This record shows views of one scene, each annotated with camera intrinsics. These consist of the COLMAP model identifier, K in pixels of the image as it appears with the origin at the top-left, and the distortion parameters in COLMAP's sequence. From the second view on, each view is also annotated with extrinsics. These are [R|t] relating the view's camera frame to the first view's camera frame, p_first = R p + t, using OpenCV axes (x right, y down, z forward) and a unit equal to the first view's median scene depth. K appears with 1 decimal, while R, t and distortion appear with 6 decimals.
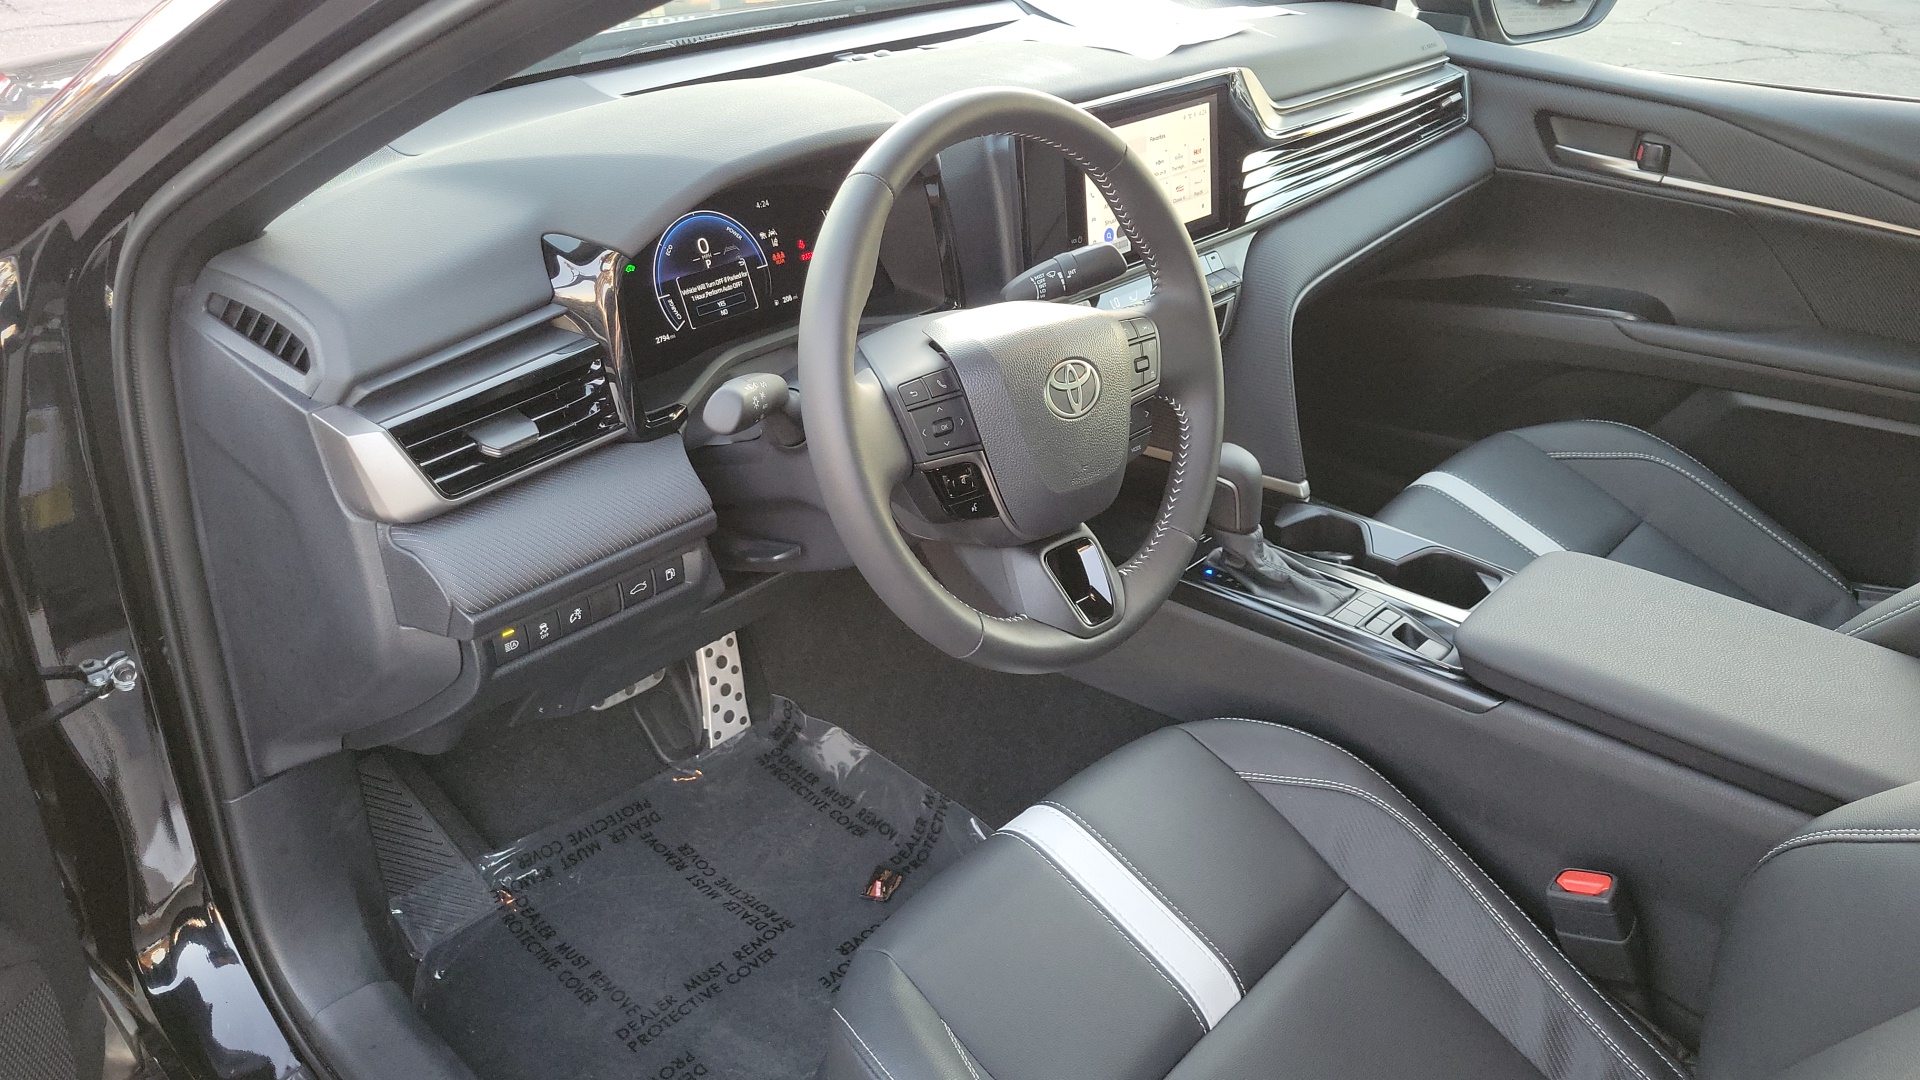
lens RADIAL K [[1444.7, 0, 961.9], [0, 1444.7, 545.5], [0, 0, 1]] dist [0.036506, -0.002018]
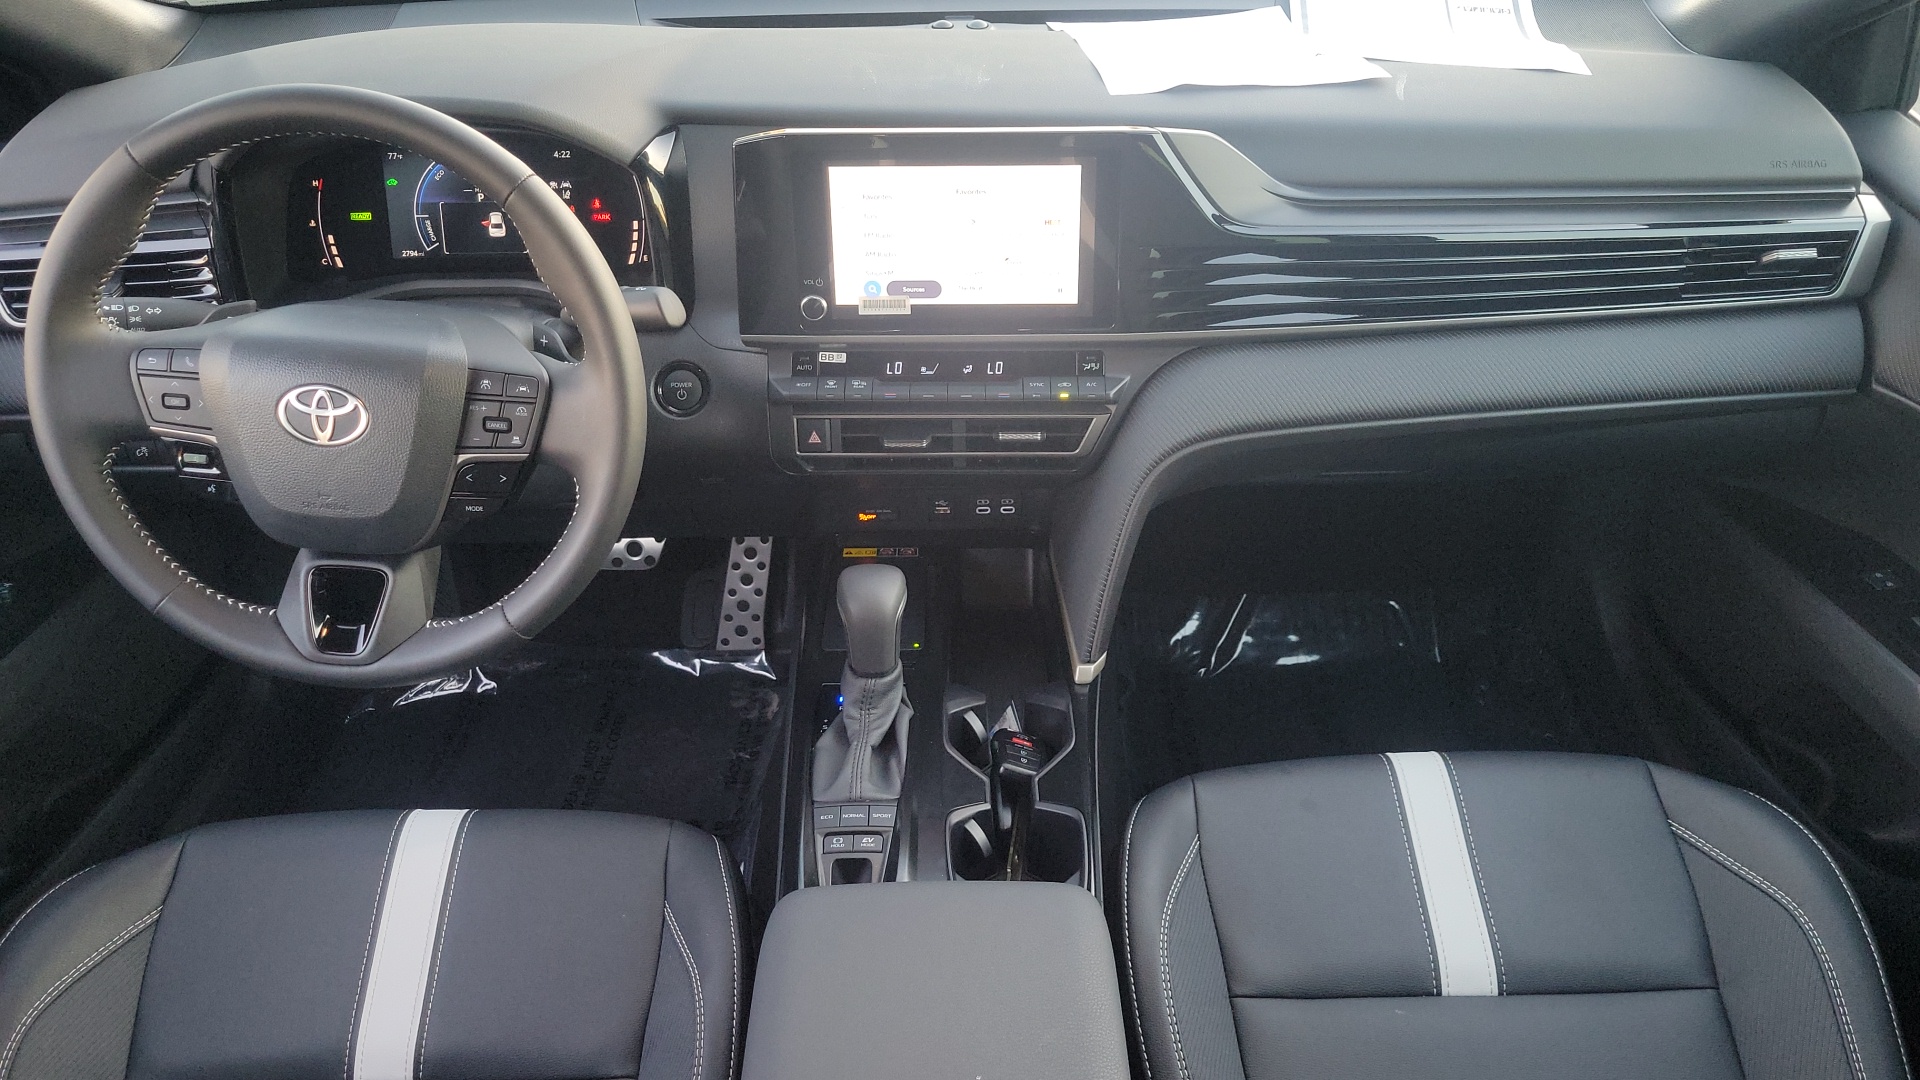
lens RADIAL K [[1438.8, 0, 952.7], [0, 1438.8, 548.3], [0, 0, 1]] dist [0.036097, -0.003144]
pose [[0.690767, 0.400192, -0.602235, 0.682890], [-0.342705, 0.914587, 0.214670, -0.264097], [0.636706, 0.058102, 0.768915, 0.376436]]
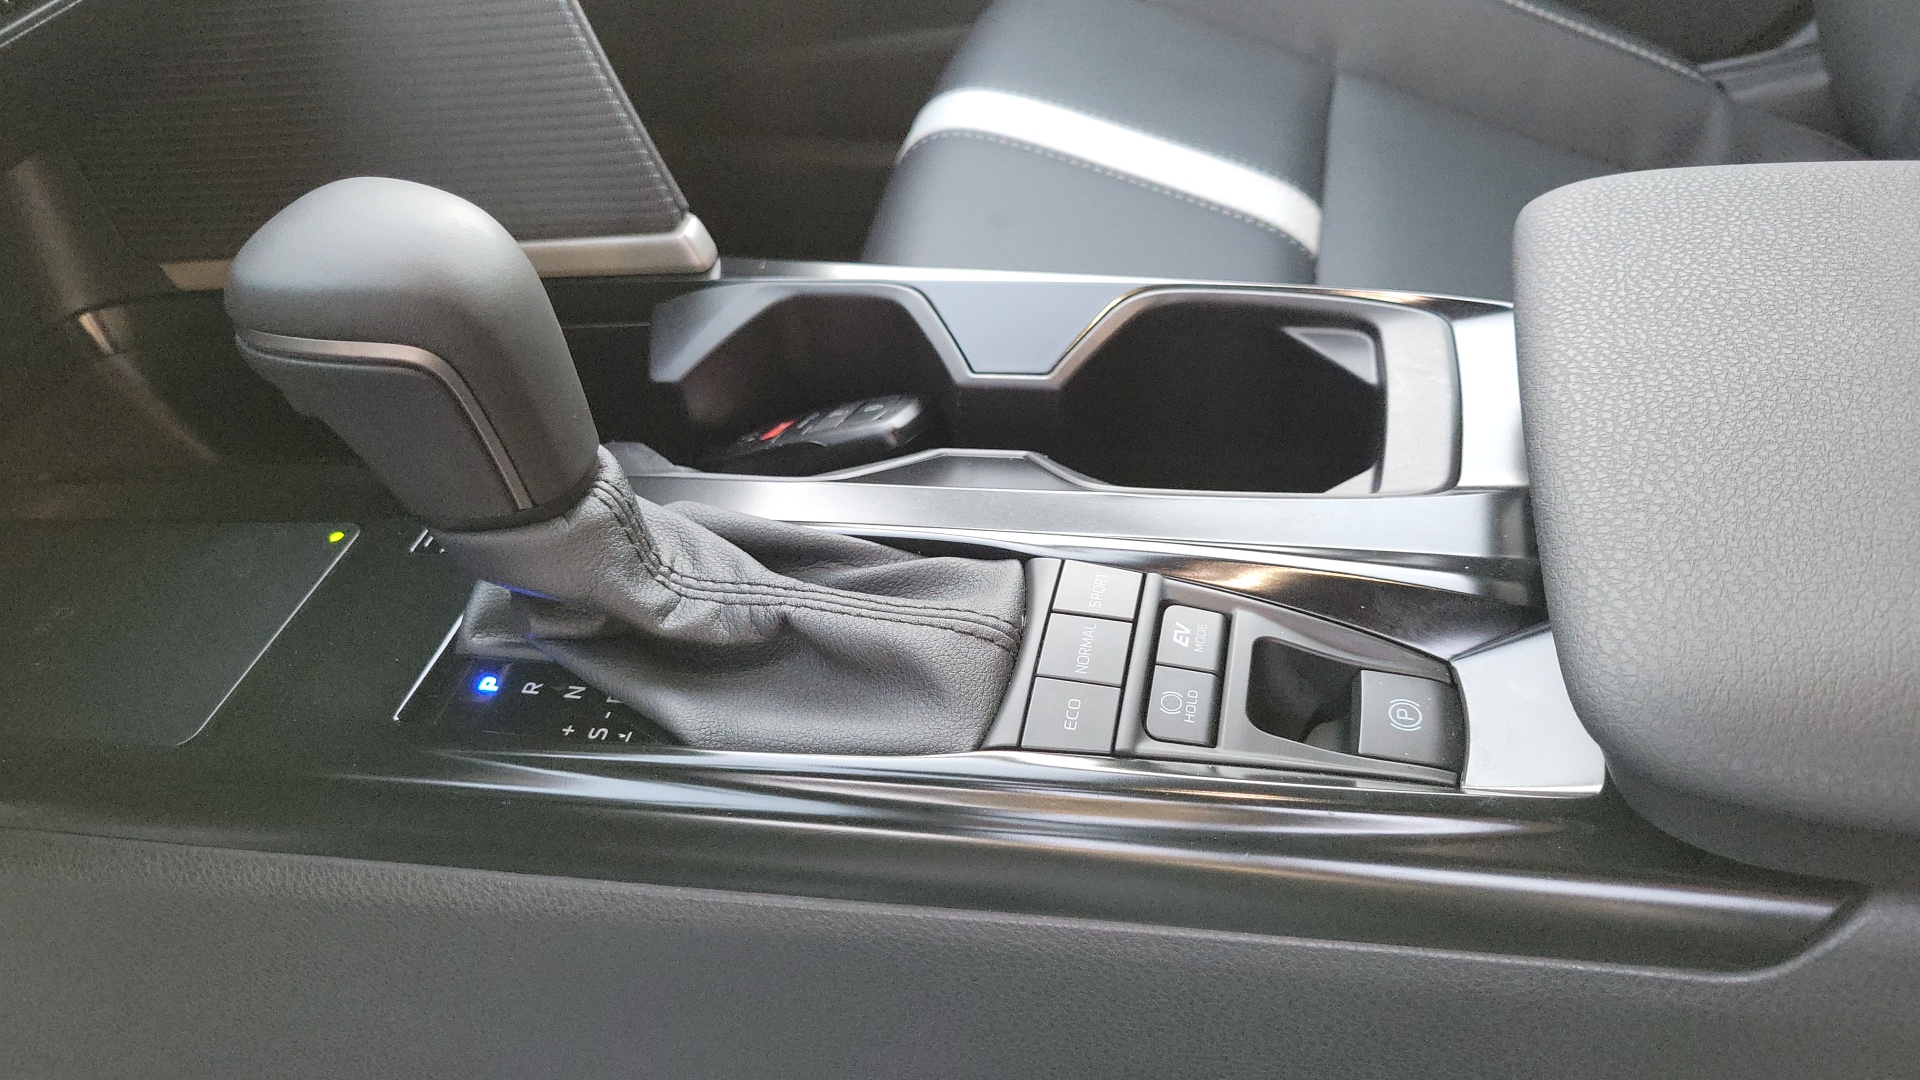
lens RADIAL K [[1438.8, 0, 952.7], [0, 1438.8, 548.3], [0, 0, 1]] dist [0.036097, -0.003144]
pose [[0.863563, -0.389558, 0.320163, 0.166265], [0.319948, 0.914071, 0.249213, -0.041196], [-0.389735, -0.112775, 0.913996, 0.719267]]
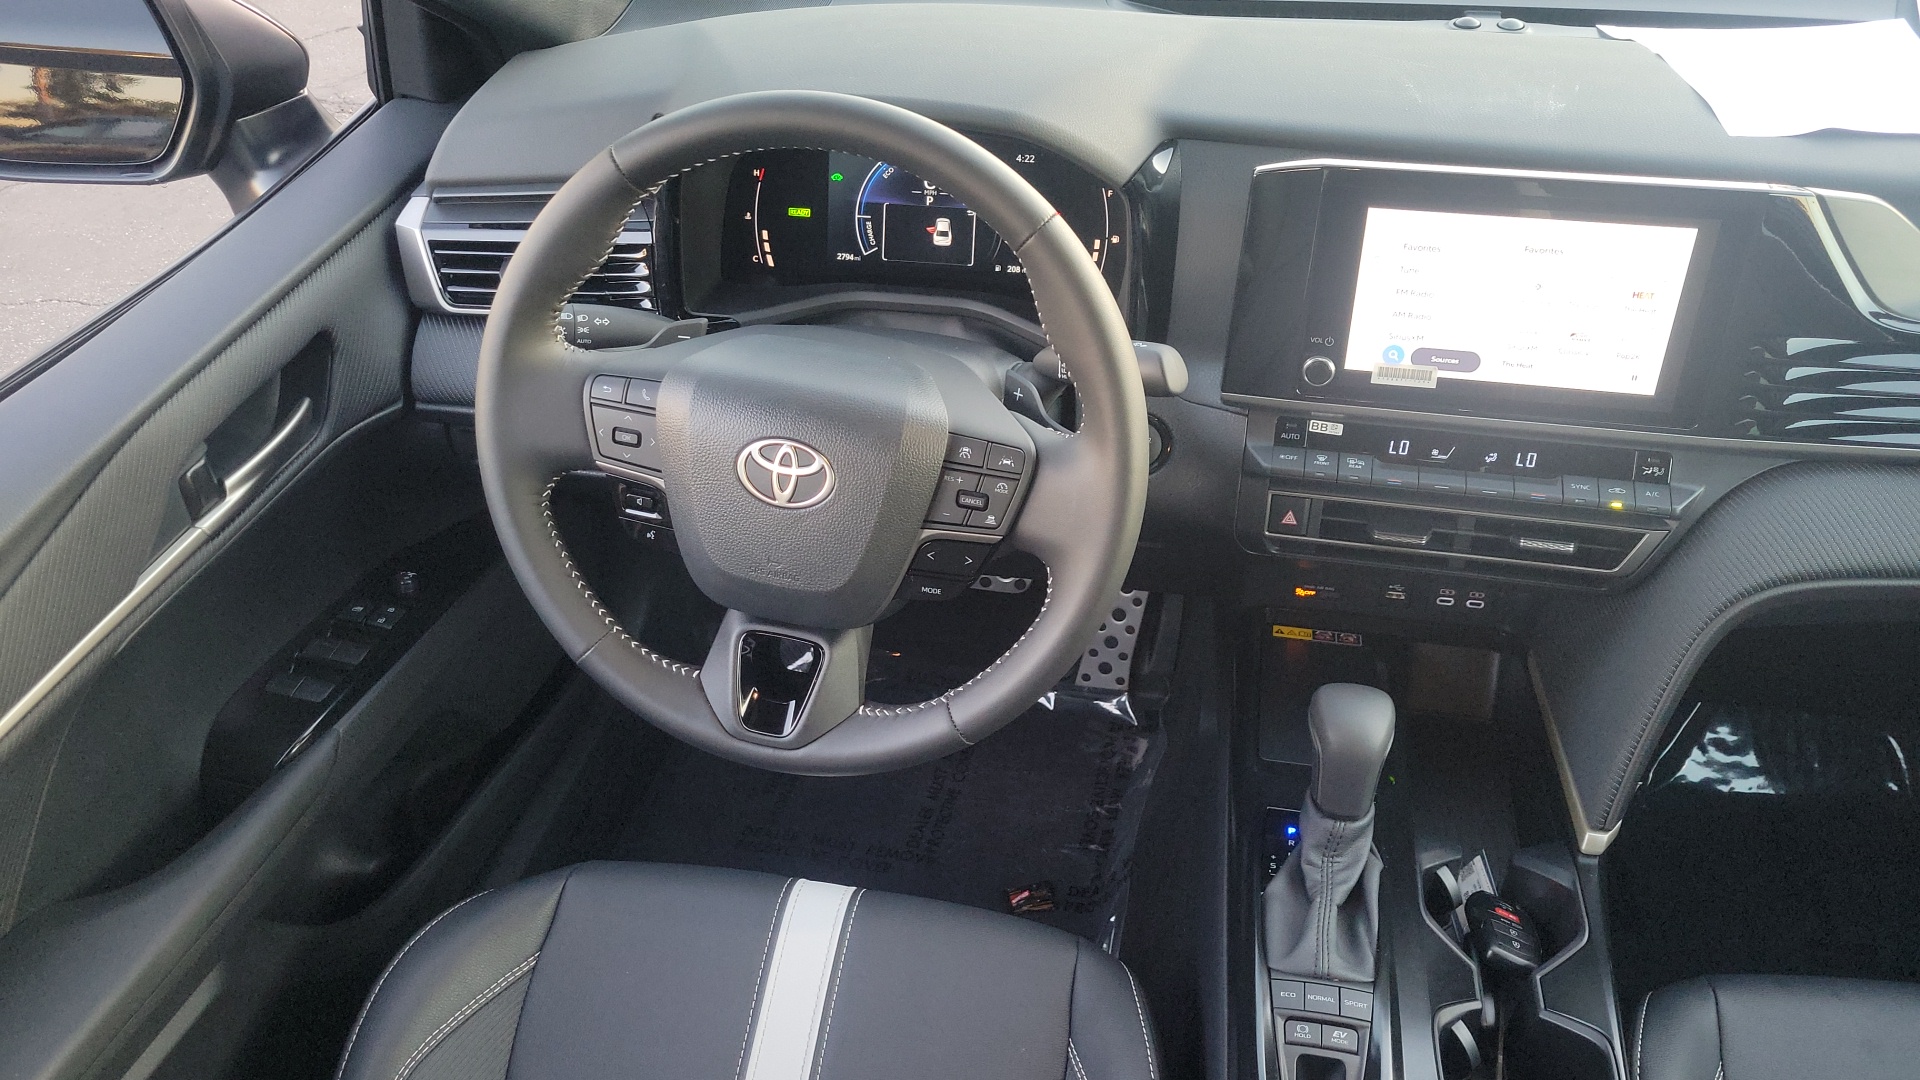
lens RADIAL K [[1444.7, 0, 961.9], [0, 1444.7, 545.5], [0, 0, 1]] dist [0.036506, -0.002018]
pose [[0.531536, 0.492678, -0.689012, 0.506983], [-0.399686, 0.863071, 0.308803, -0.259909], [0.746807, 0.111248, 0.655670, 0.377202]]
